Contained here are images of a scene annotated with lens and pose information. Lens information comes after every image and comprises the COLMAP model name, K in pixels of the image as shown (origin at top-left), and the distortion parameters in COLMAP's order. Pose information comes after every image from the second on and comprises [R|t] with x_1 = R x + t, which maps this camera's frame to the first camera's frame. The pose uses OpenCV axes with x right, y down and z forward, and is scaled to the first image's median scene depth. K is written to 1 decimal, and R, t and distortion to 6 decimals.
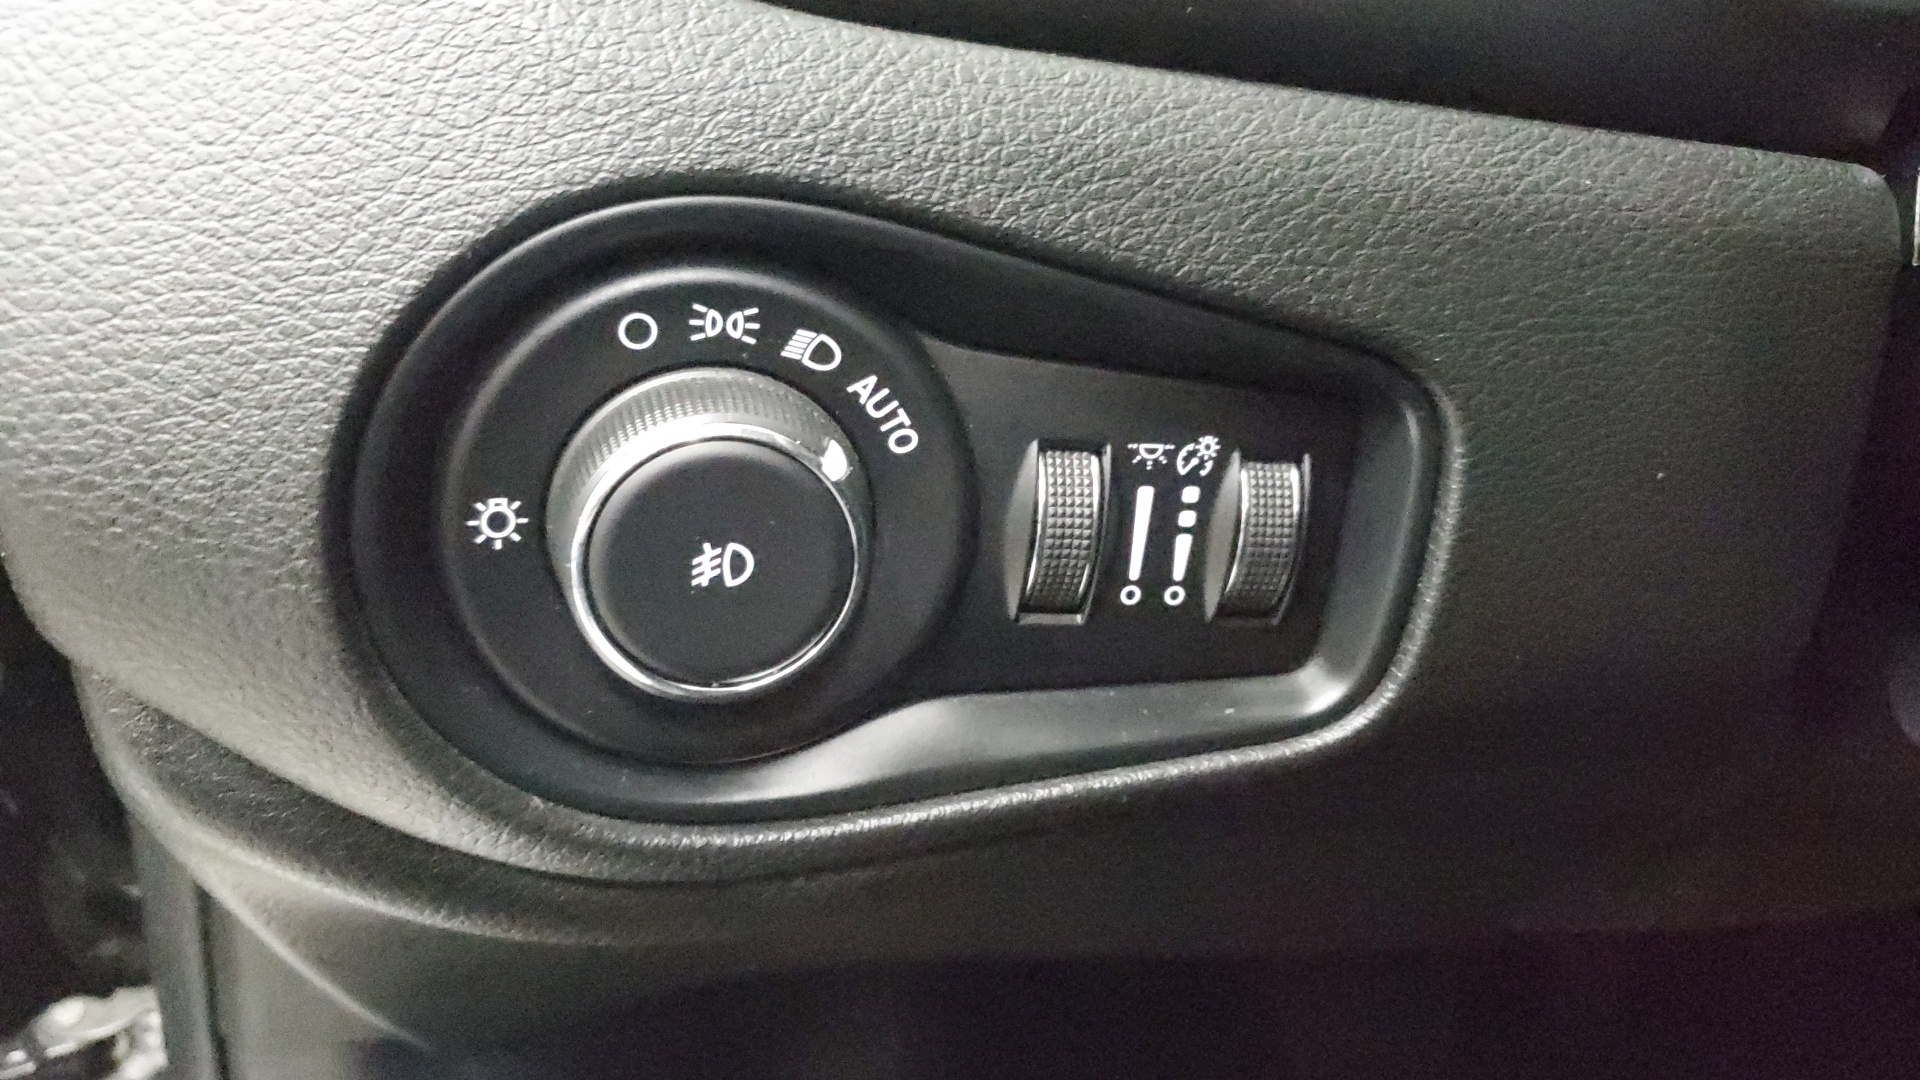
lens RADIAL K [[1494.7, 0, 956.6], [0, 1494.7, 547.5], [0, 0, 1]] dist [0.100830, -0.140739]
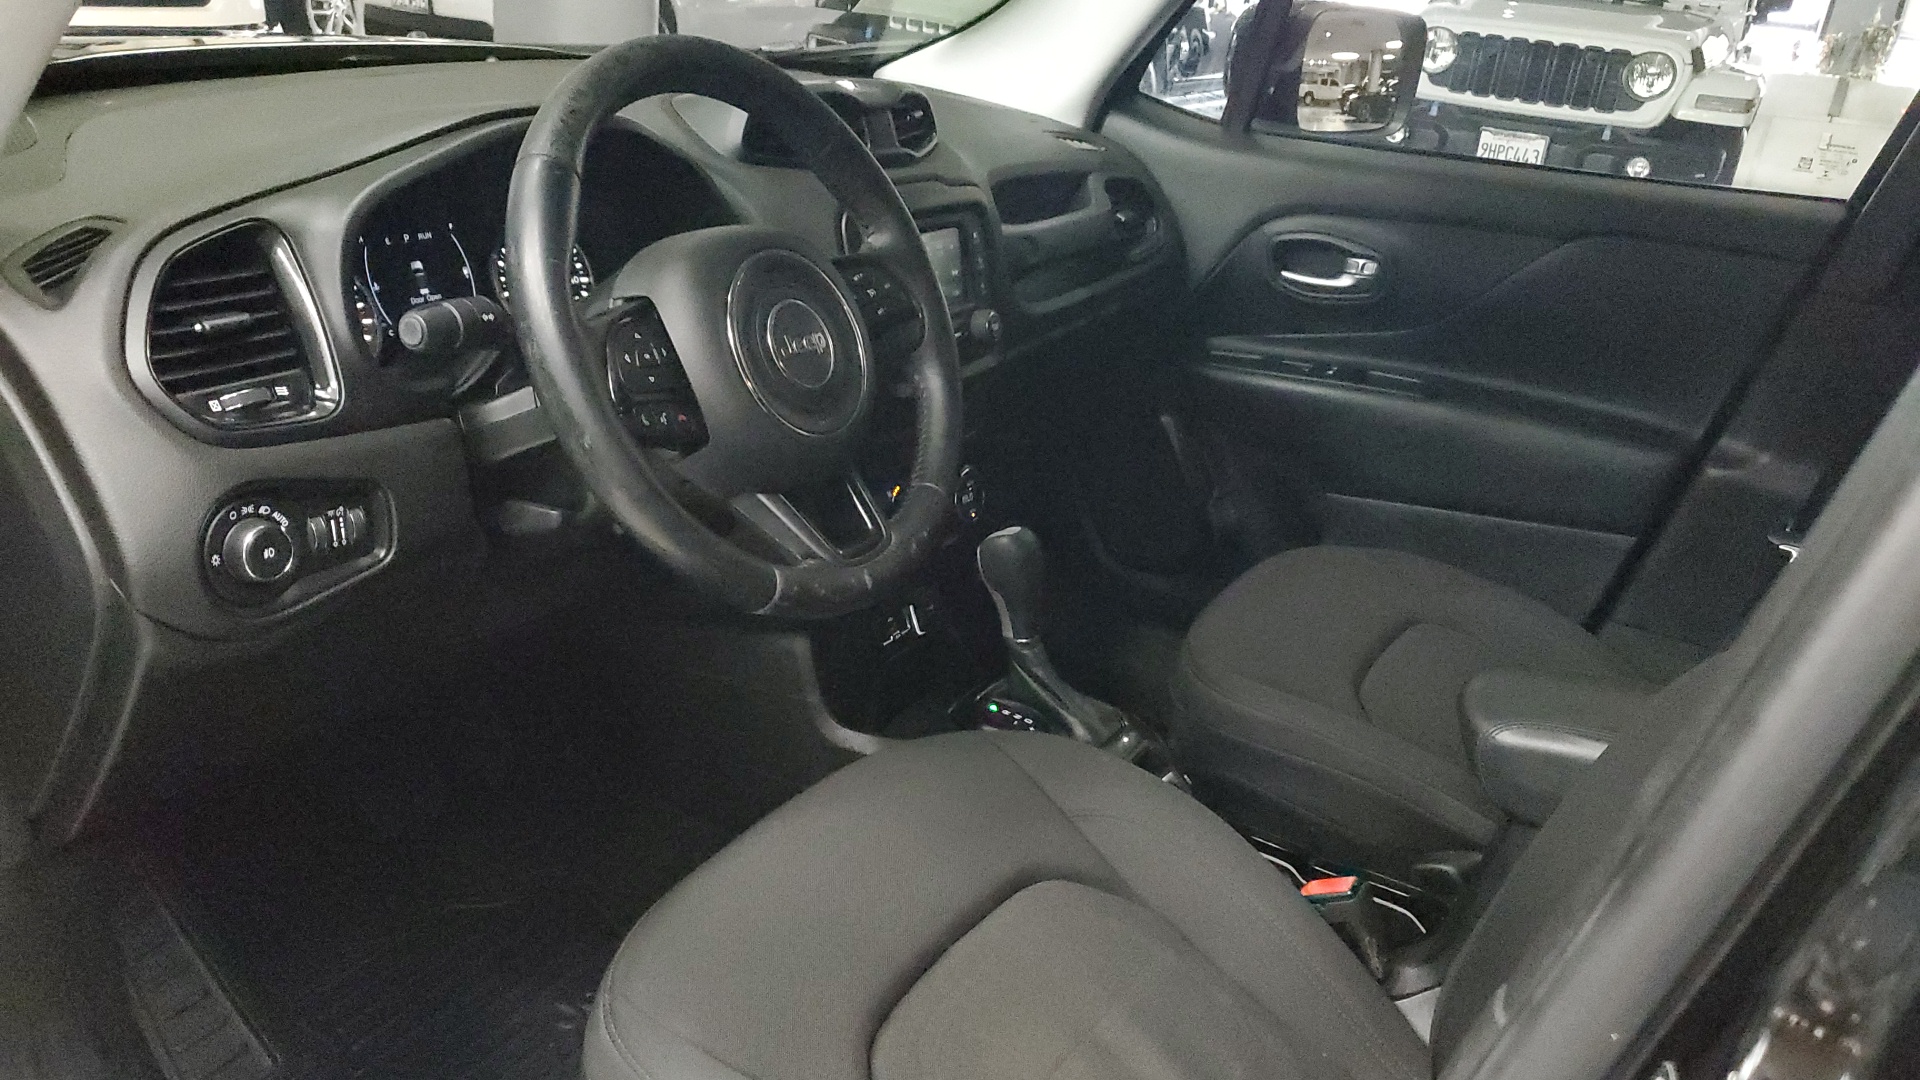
lens RADIAL K [[1446.1, 0, 962.9], [0, 1446.1, 551.7], [0, 0, 1]] dist [0.061652, -0.129988]
pose [[0.667745, -0.291276, 0.685037, -1.710657], [0.320855, 0.943012, 0.088211, 0.283541], [-0.671691, 0.160895, 0.723148, -3.621292]]
